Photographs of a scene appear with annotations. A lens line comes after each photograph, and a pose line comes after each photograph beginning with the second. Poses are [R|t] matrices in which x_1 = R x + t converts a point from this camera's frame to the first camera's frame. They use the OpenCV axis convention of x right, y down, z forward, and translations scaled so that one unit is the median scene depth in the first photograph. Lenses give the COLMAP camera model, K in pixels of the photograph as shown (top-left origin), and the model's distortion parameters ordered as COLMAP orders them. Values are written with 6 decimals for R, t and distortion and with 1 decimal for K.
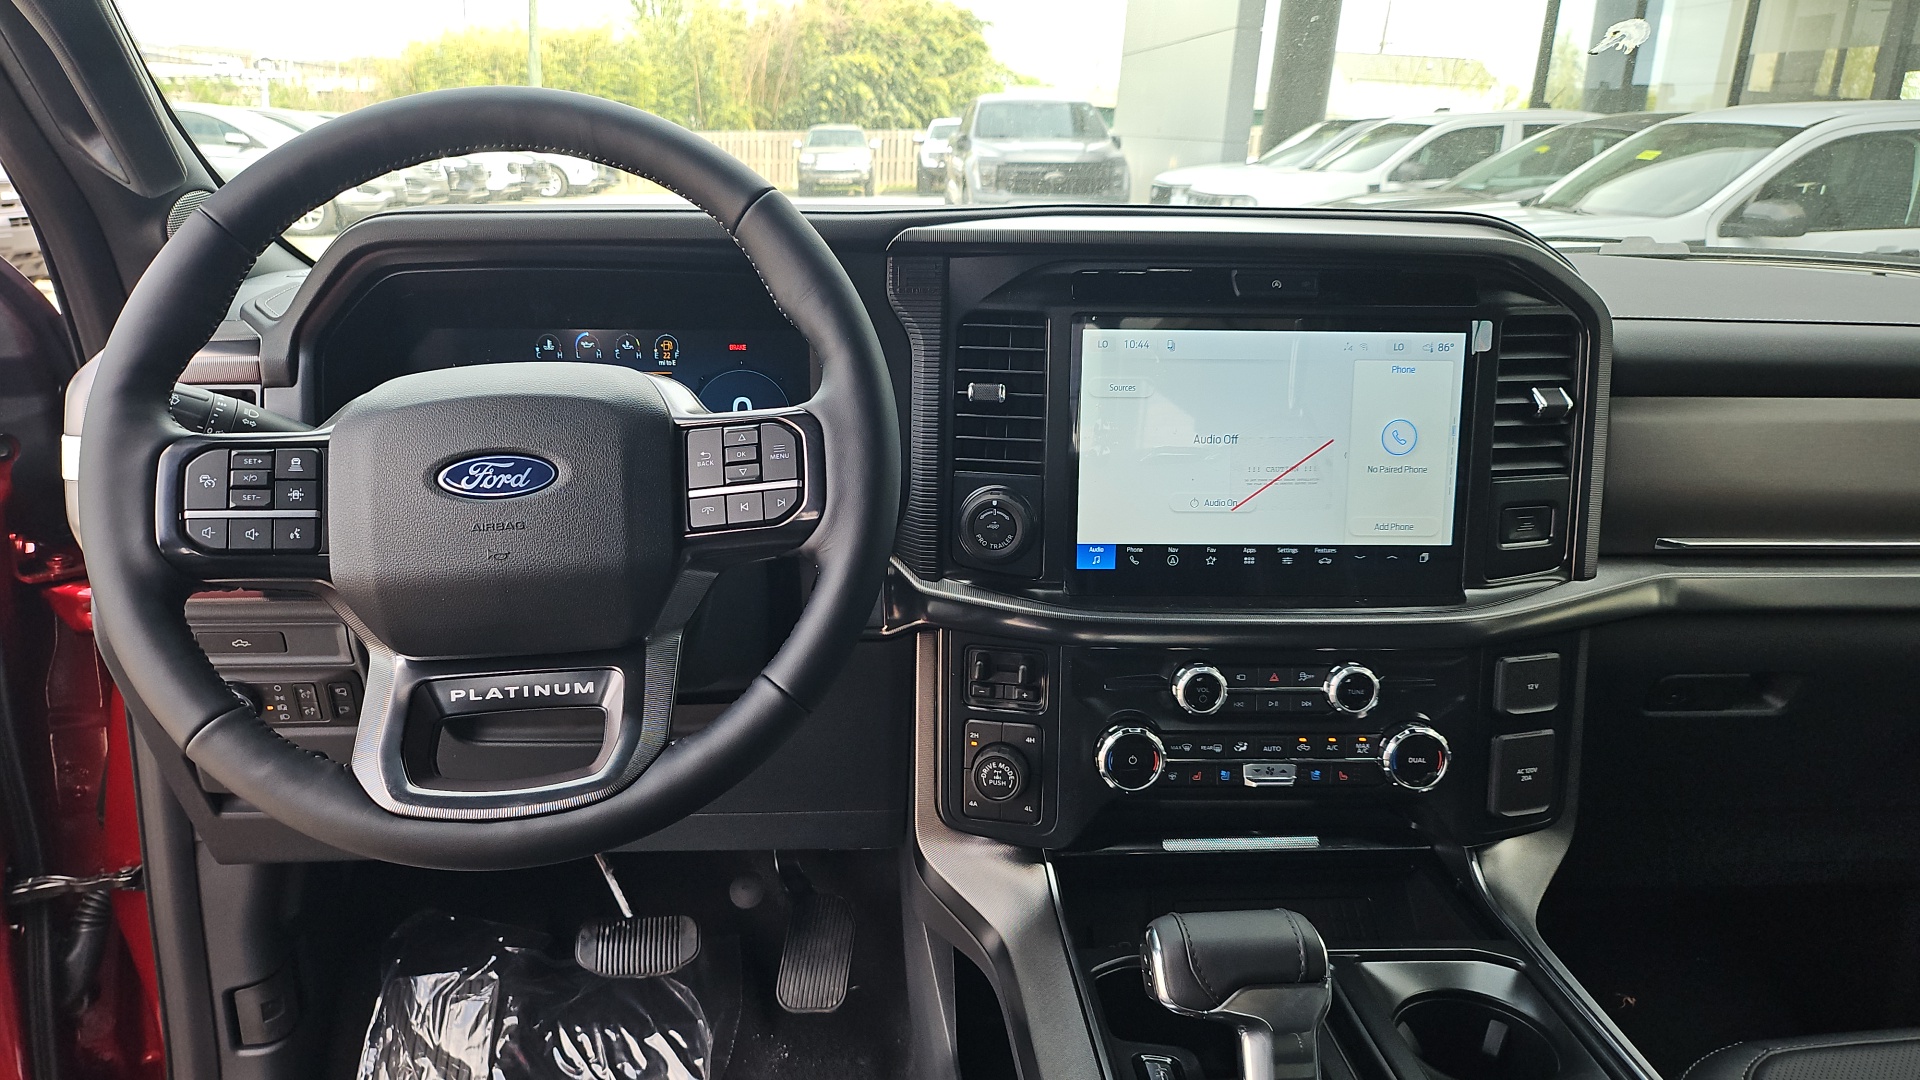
lens RADIAL K [[1331.9, 0, 971.3], [0, 1331.9, 538.1], [0, 0, 1]] dist [0.017214, -0.005366]
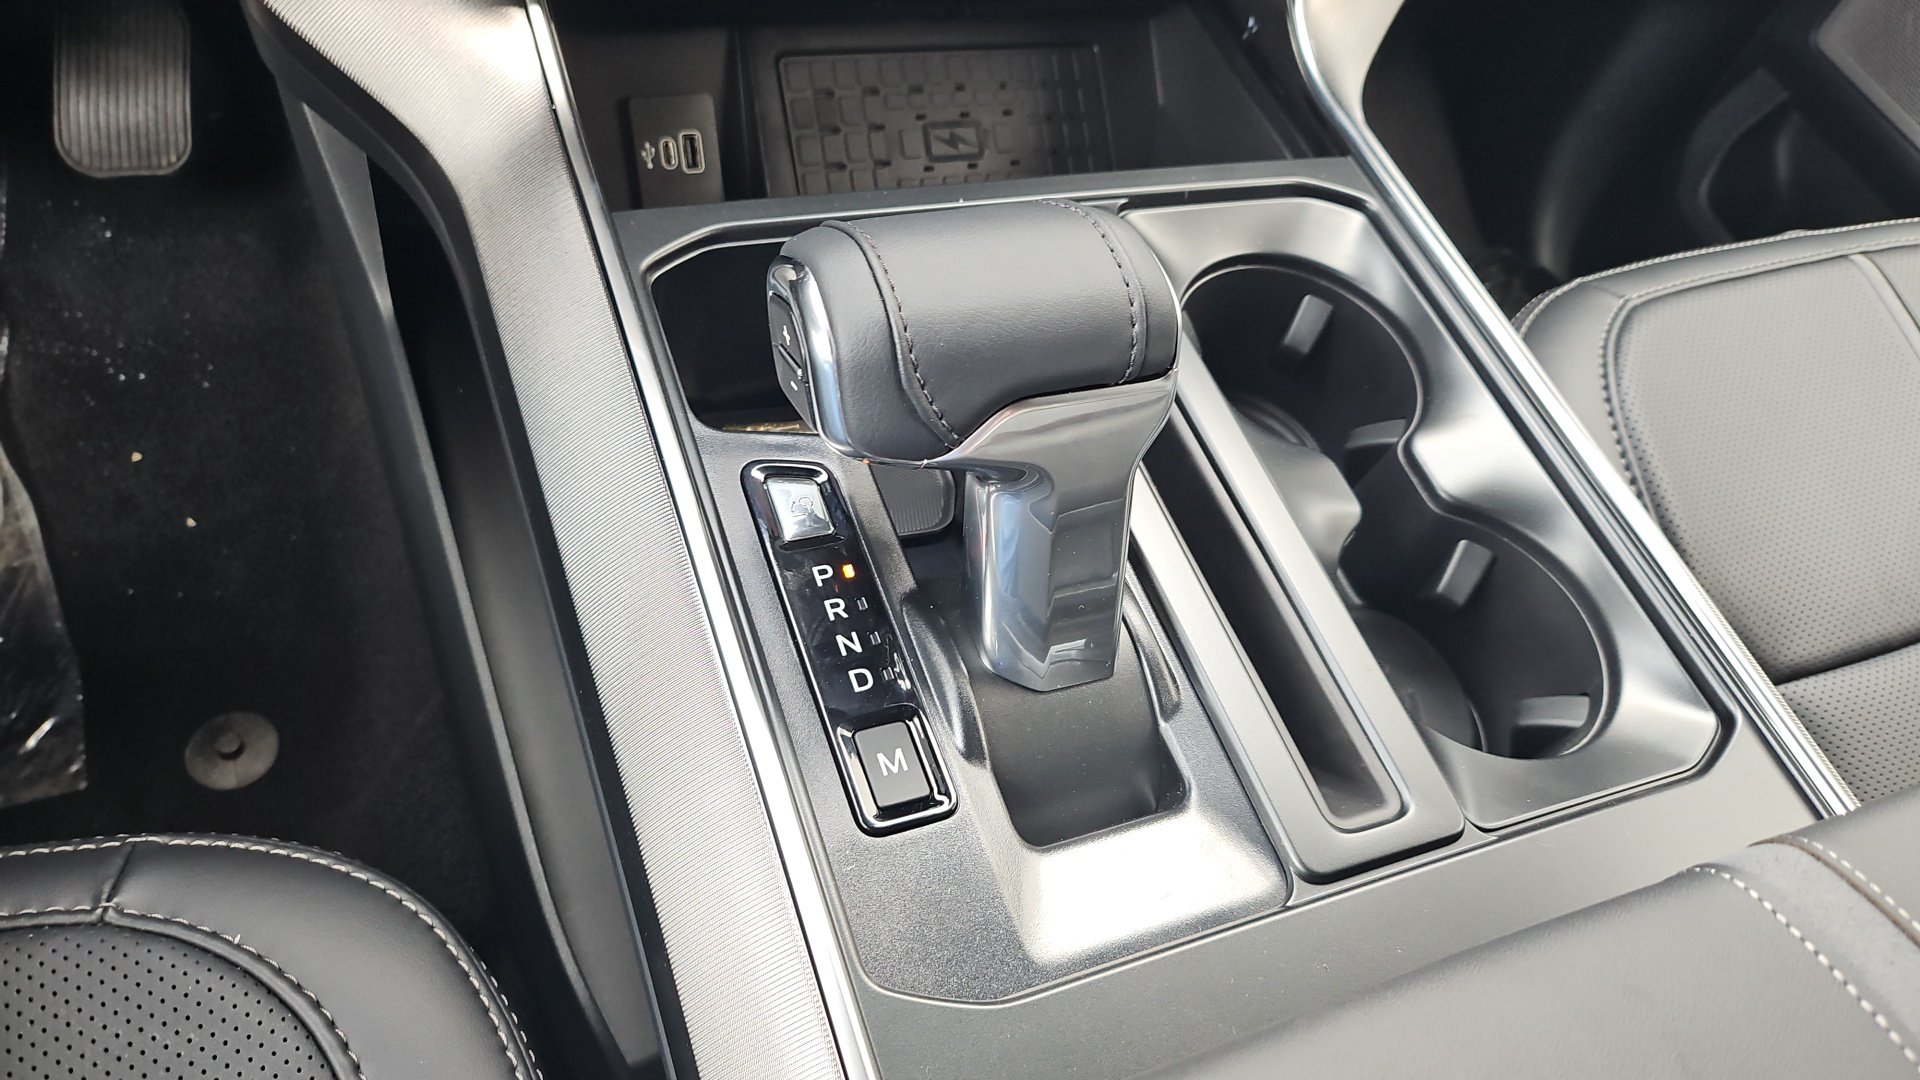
lens RADIAL K [[1345.3, 0, 962.1], [0, 1345.3, 492.6], [0, 0, 1]] dist [0.045740, -0.065108]
pose [[0.944363, -0.099444, 0.313510, 0.033345], [-0.126522, 0.770014, 0.625357, 0.058129], [-0.303595, -0.630230, 0.714591, 0.507173]]
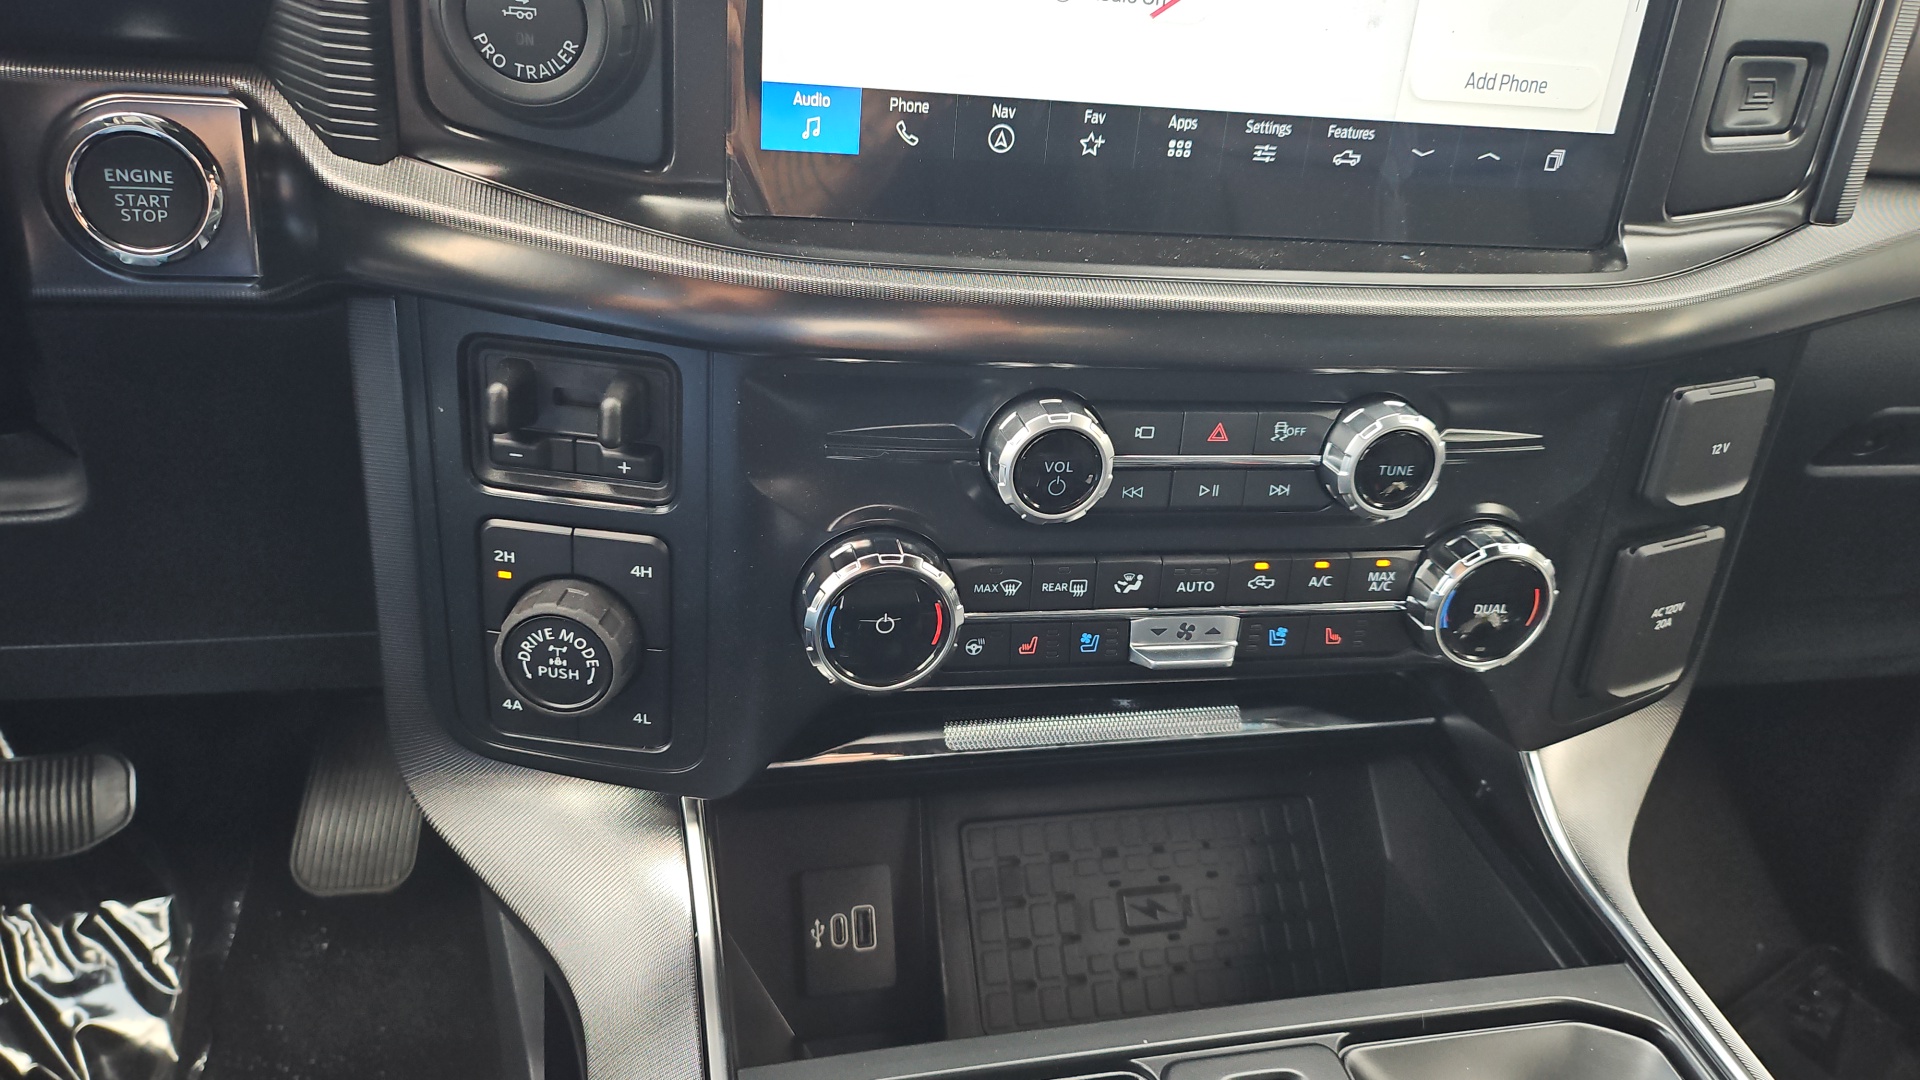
lens RADIAL K [[1331.9, 0, 971.3], [0, 1331.9, 538.1], [0, 0, 1]] dist [0.017214, -0.005366]
pose [[0.986909, 0.003285, 0.161245, 0.078284], [-0.050909, 0.955023, 0.292130, 0.014982], [-0.153033, -0.296515, 0.942688, 0.591942]]
